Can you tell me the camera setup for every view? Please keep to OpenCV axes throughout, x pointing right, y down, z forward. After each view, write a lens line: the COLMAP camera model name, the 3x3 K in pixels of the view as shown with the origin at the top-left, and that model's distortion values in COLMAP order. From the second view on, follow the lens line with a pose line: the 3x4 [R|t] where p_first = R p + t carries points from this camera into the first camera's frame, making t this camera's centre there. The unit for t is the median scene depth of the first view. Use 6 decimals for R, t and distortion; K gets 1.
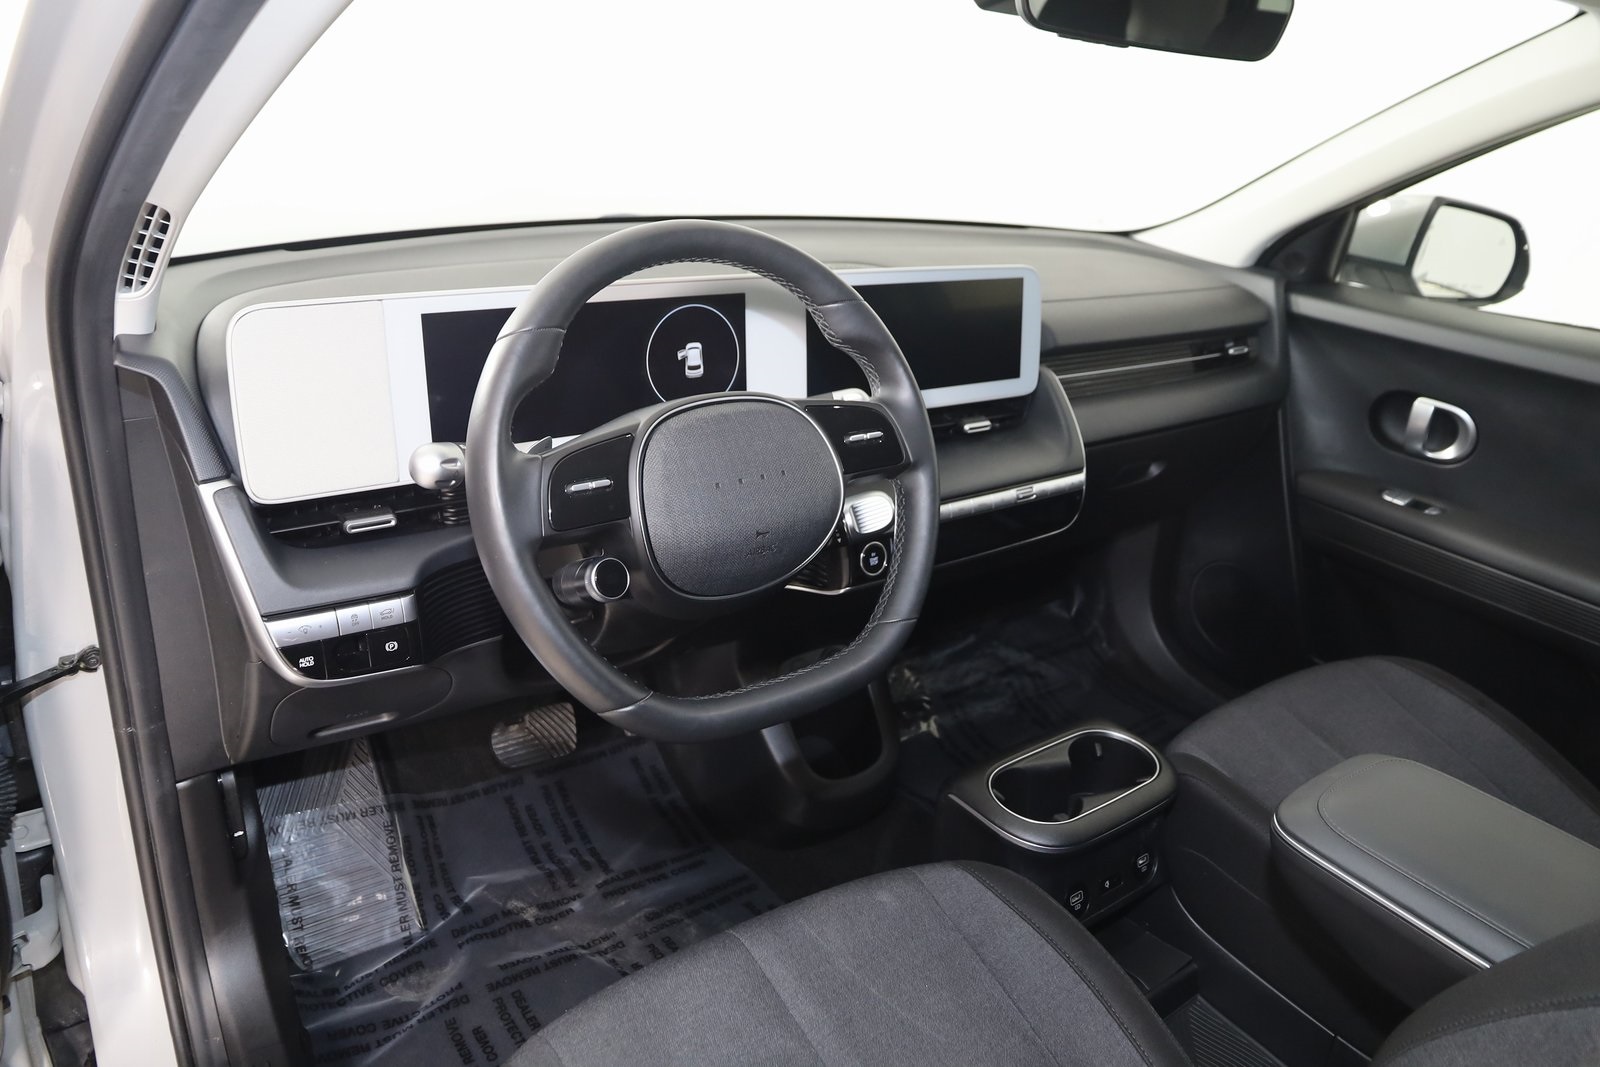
lens RADIAL K [[1083.6, 0, 800.0], [0, 1083.6, 533.5], [0, 0, 1]] dist [-0.123349, 0.083402]
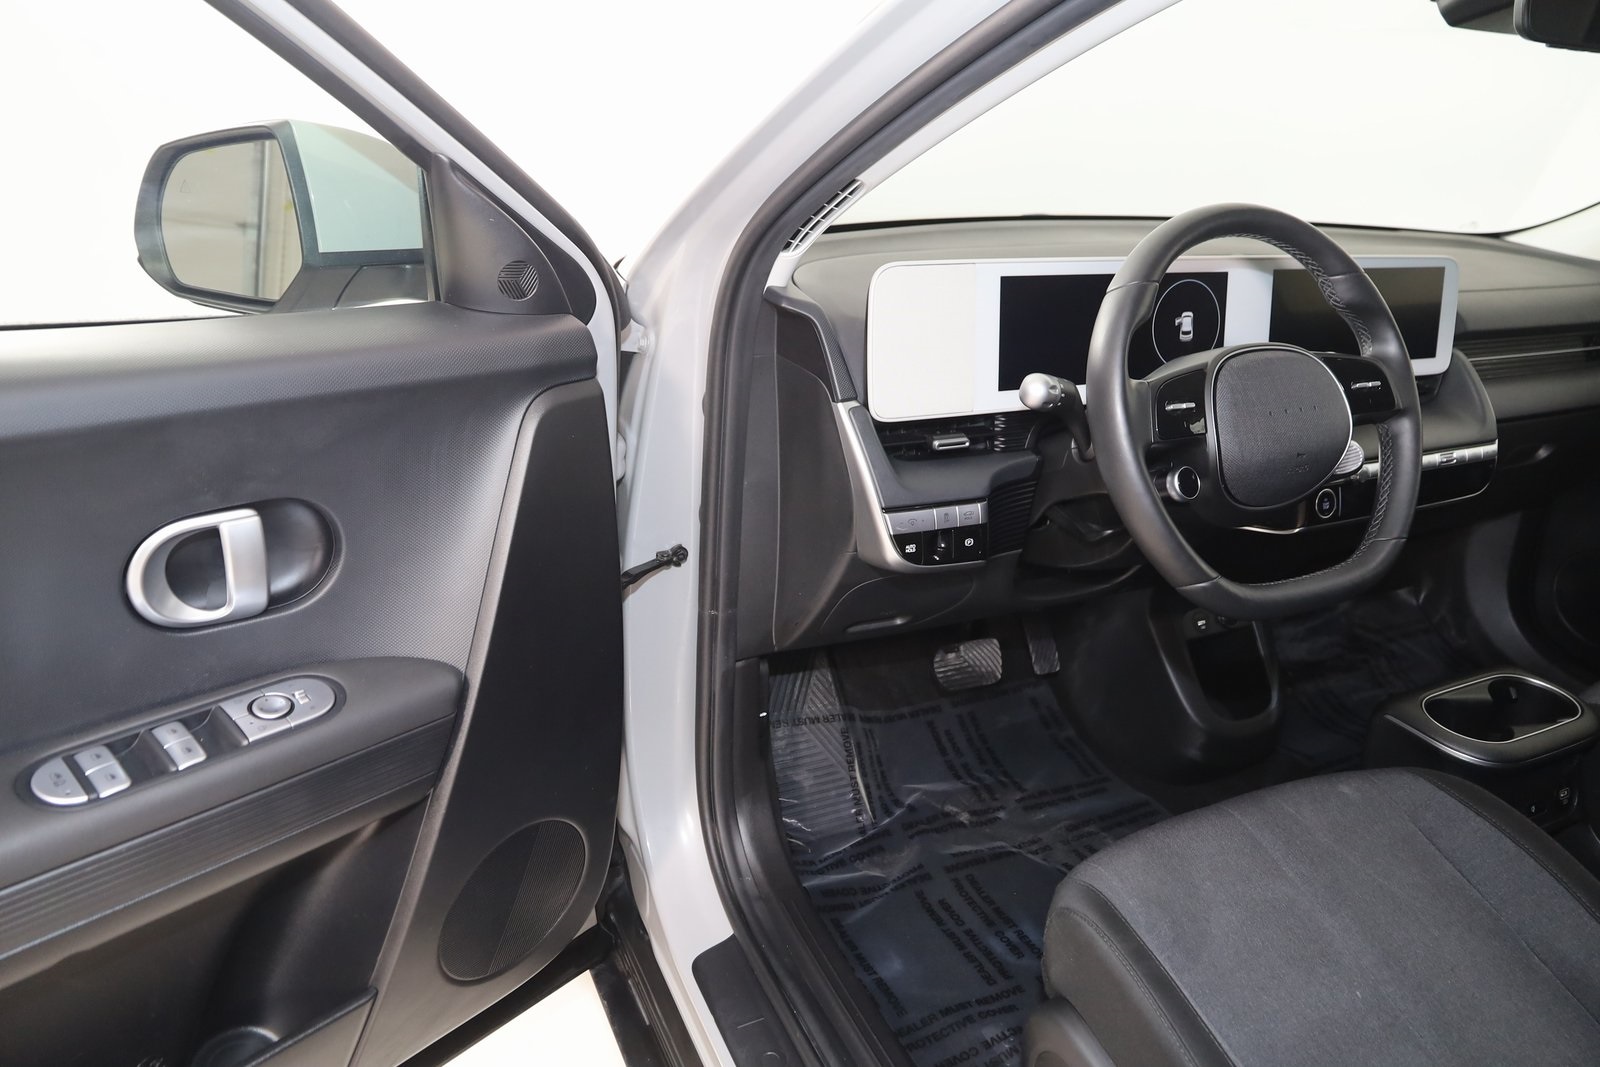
lens RADIAL K [[1077.9, 0, 824.1], [0, 1077.9, 521.3], [0, 0, 1]] dist [-0.123805, 0.083502]
pose [[0.981655, 0.039291, -0.186573, -0.223221], [-0.044751, 0.998682, -0.025145, 0.084992], [0.185339, 0.033033, 0.982119, -0.179480]]
